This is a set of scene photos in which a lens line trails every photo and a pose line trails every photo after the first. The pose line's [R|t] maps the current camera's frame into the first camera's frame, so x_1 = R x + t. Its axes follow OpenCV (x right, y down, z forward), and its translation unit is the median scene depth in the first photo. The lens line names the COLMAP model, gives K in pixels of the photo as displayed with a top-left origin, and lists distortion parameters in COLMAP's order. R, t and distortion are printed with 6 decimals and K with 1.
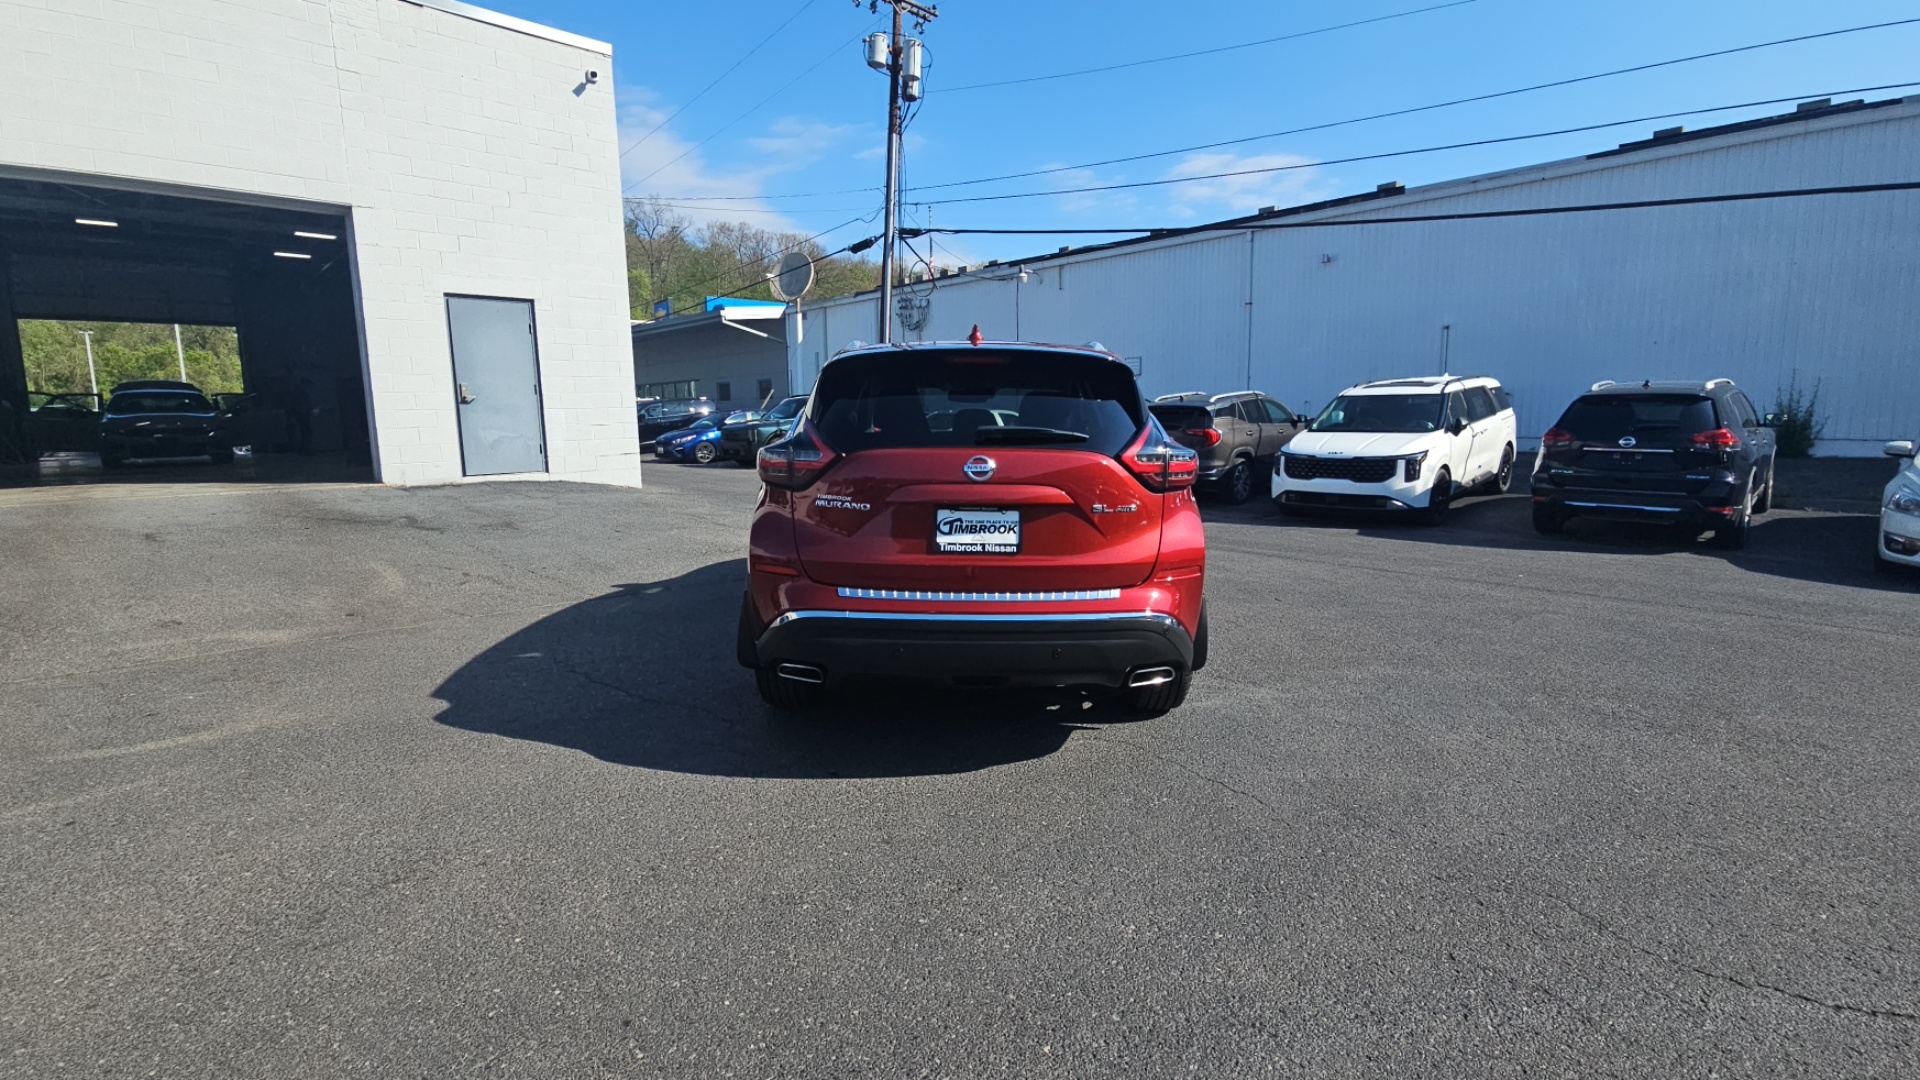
lens RADIAL K [[859.2, 0, 956.3], [0, 859.2, 538.8], [0, 0, 1]] dist [0.010293, -0.005719]
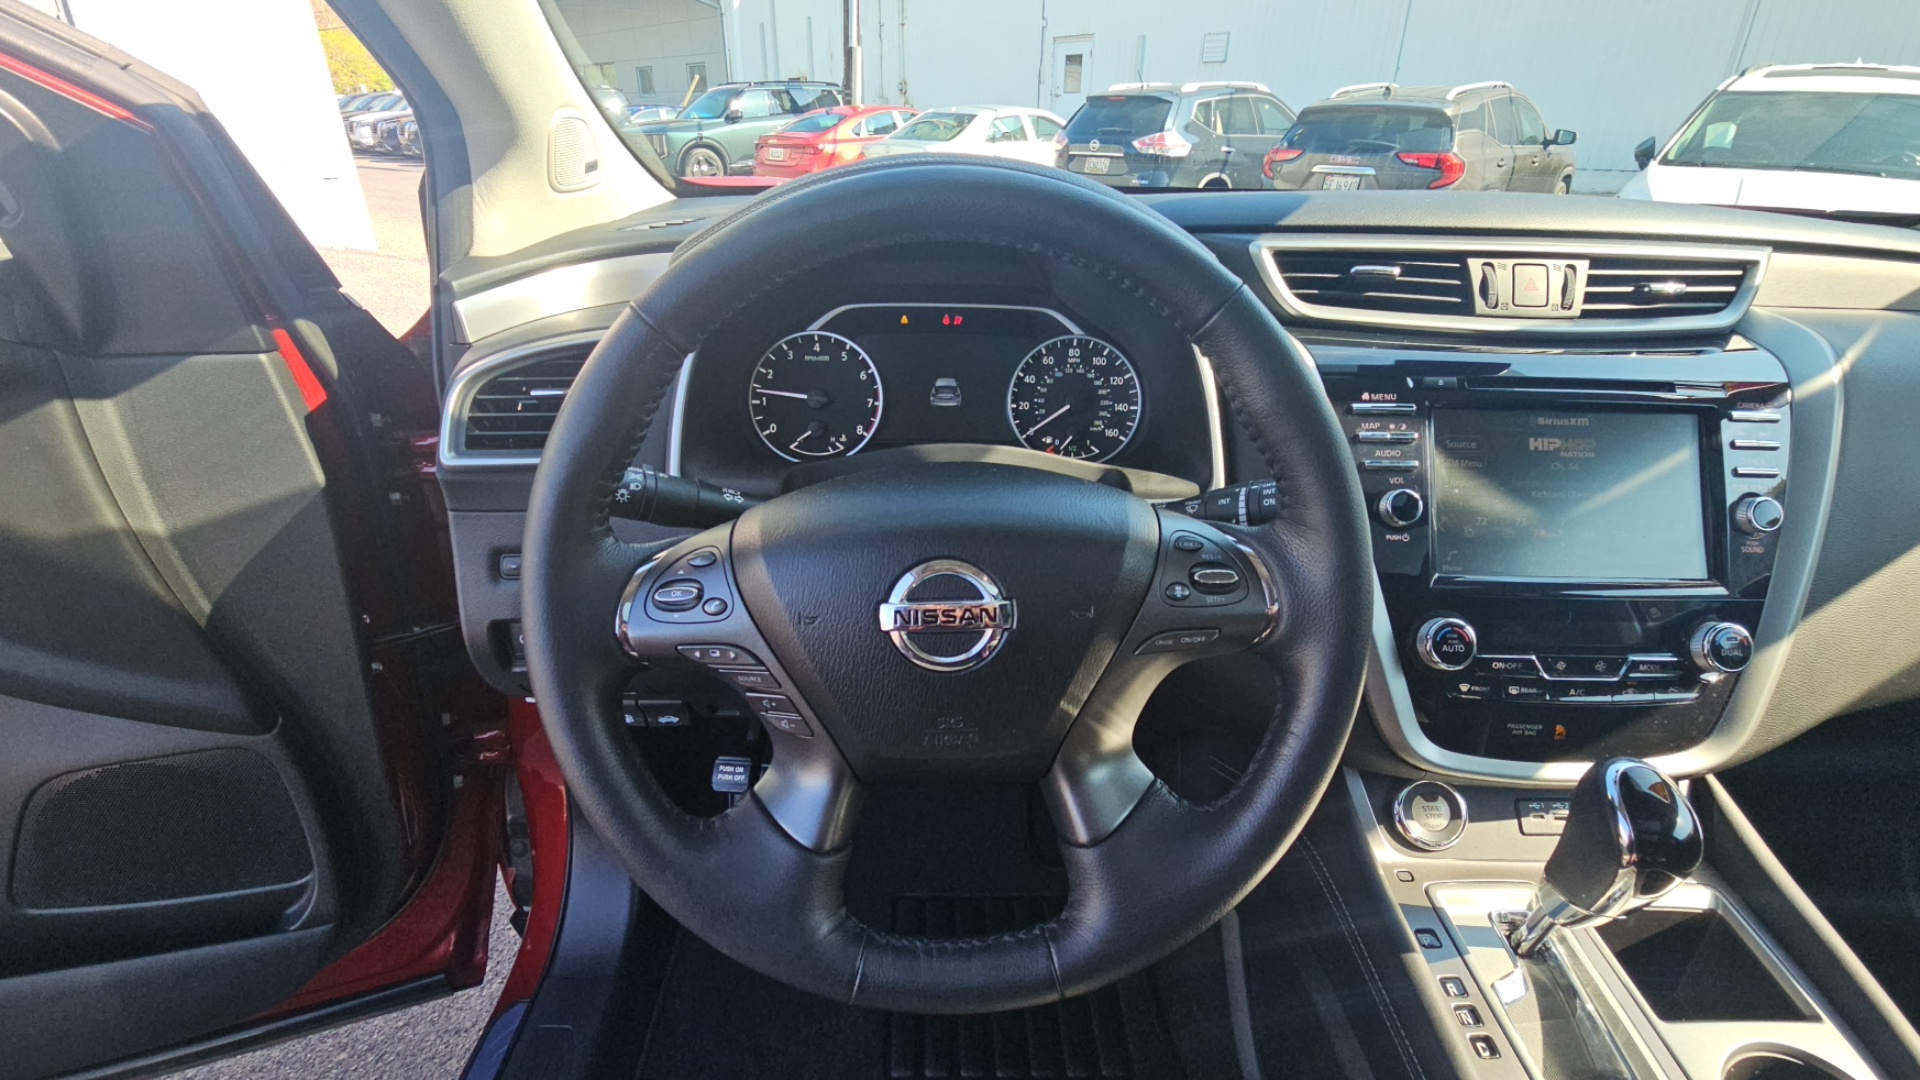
lens RADIAL K [[859.2, 0, 958.1], [0, 859.2, 536.2], [0, 0, 1]] dist [0.010293, -0.005719]
pose [[0.999562, 0.010685, 0.027616, -0.017372], [-0.018469, 0.953942, 0.299423, -0.038780], [-0.023145, -0.299802, 0.953721, 0.294635]]
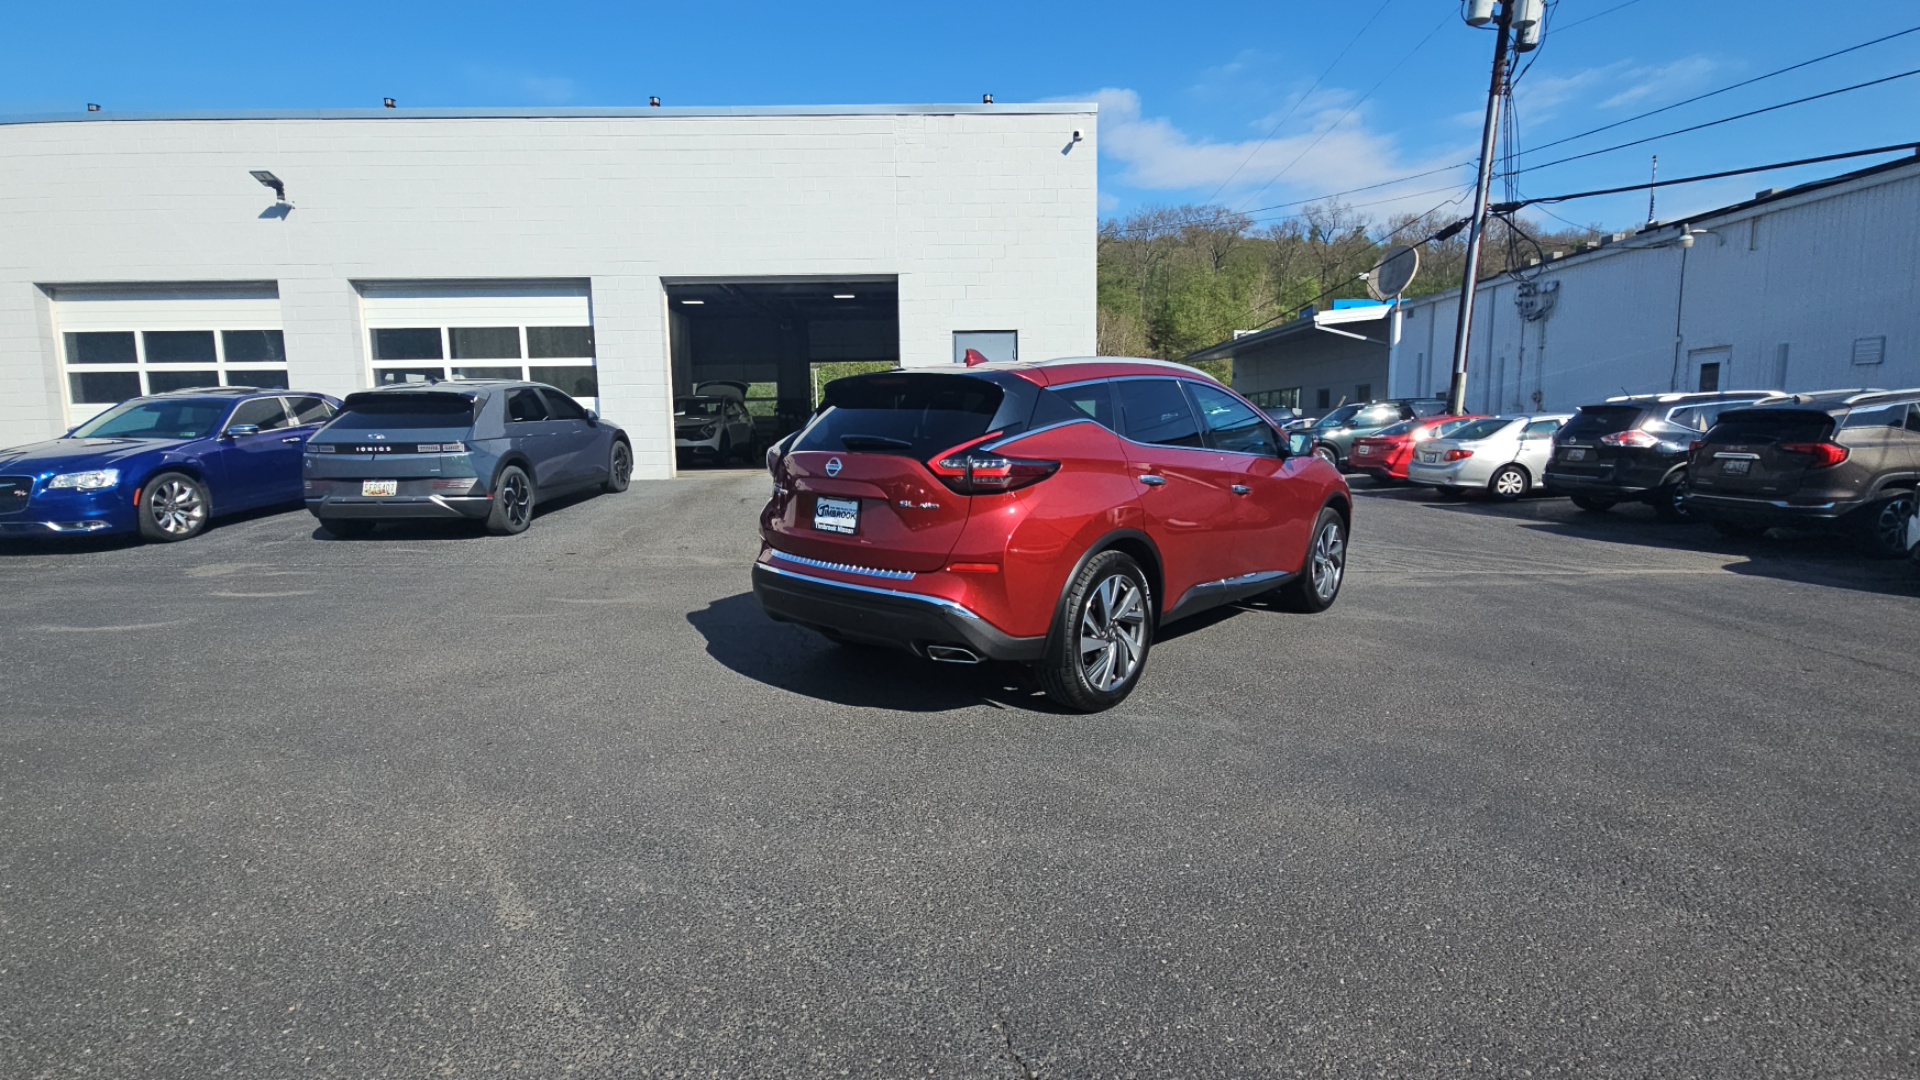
lens RADIAL K [[859.2, 0, 954.9], [0, 859.2, 535.5], [0, 0, 1]] dist [0.010293, -0.005719]
pose [[0.742253, 0.085913, -0.664590, 0.170107], [-0.094280, 0.995272, 0.023364, -0.004331], [0.663455, 0.045315, 0.746843, 0.024785]]
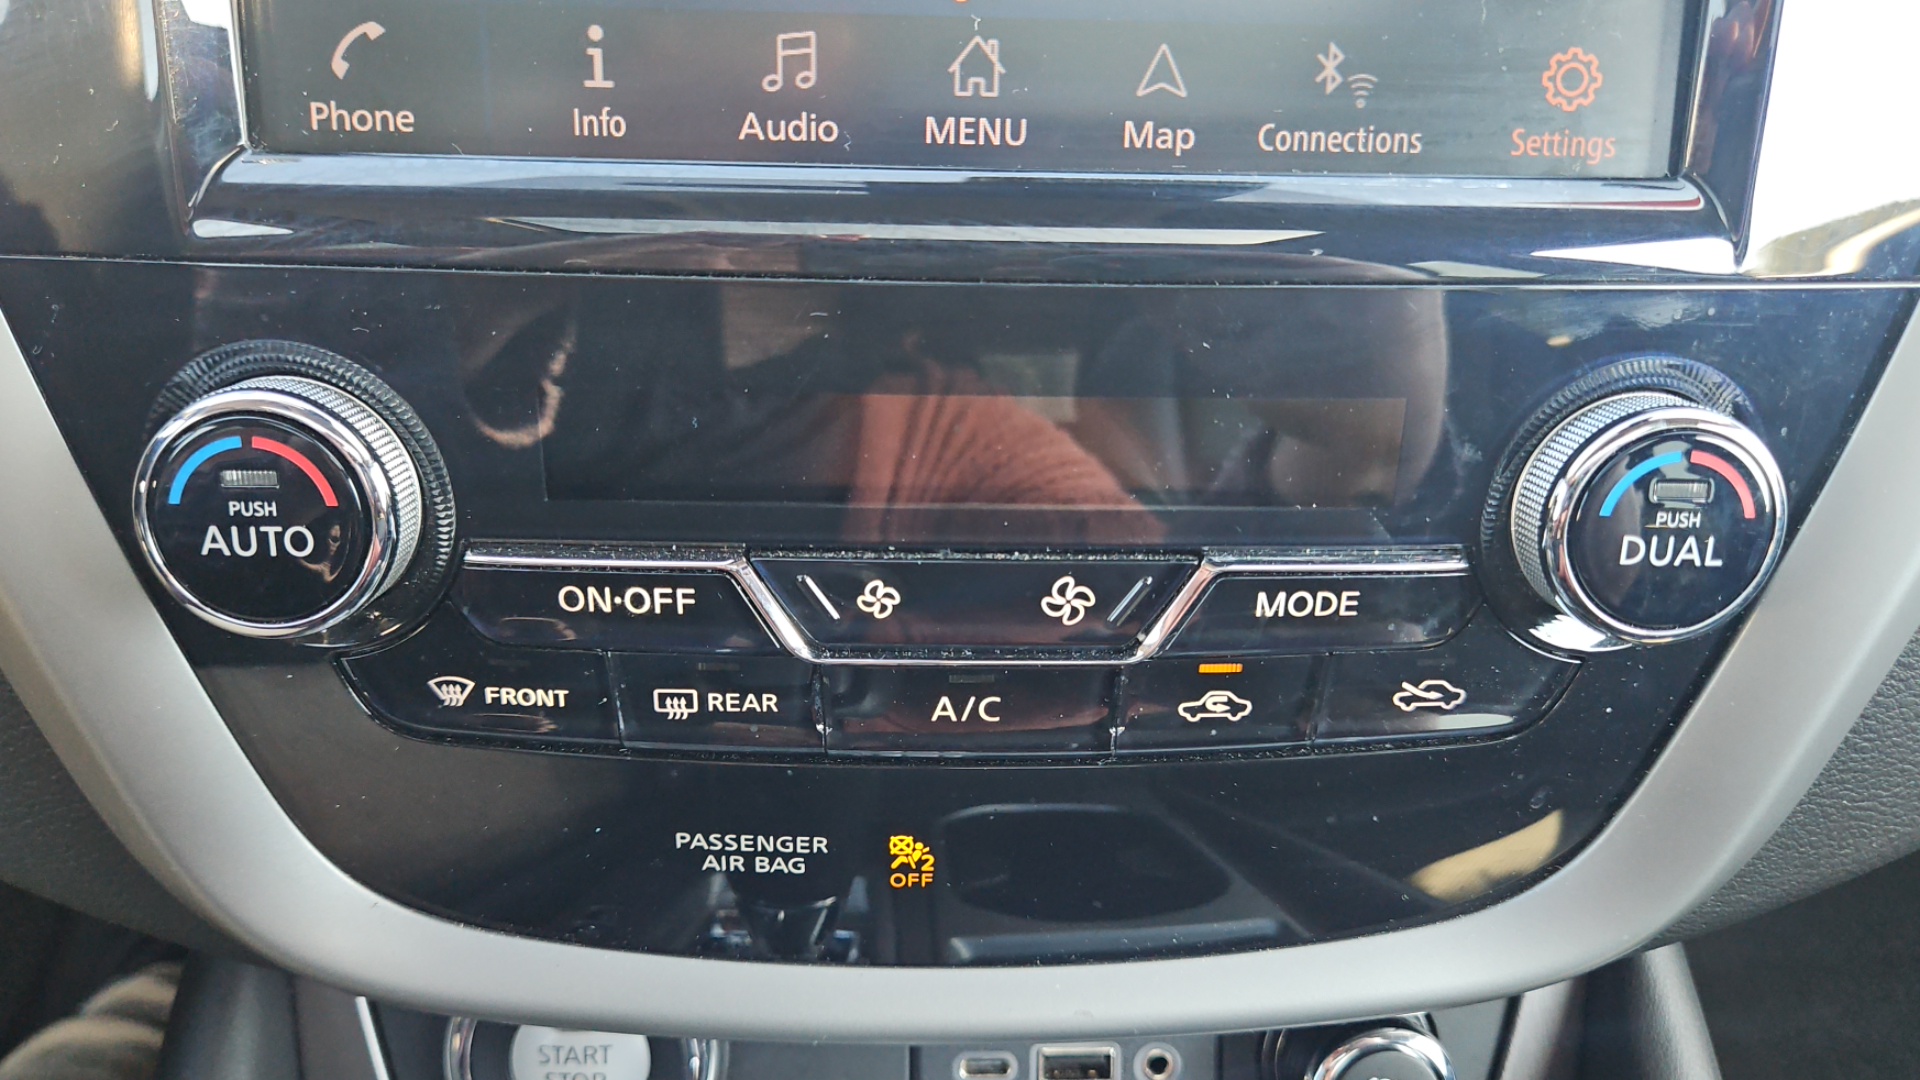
lens RADIAL K [[1622.6, 0, 971.4], [0, 1622.6, 556.4], [0, 0, 1]] dist [0.055103, -0.077705]
pose [[0.999370, 0.004600, 0.035184, 0.003695], [-0.024728, 0.801418, 0.597593, -0.033564], [-0.025448, -0.598087, 0.801027, 0.311209]]
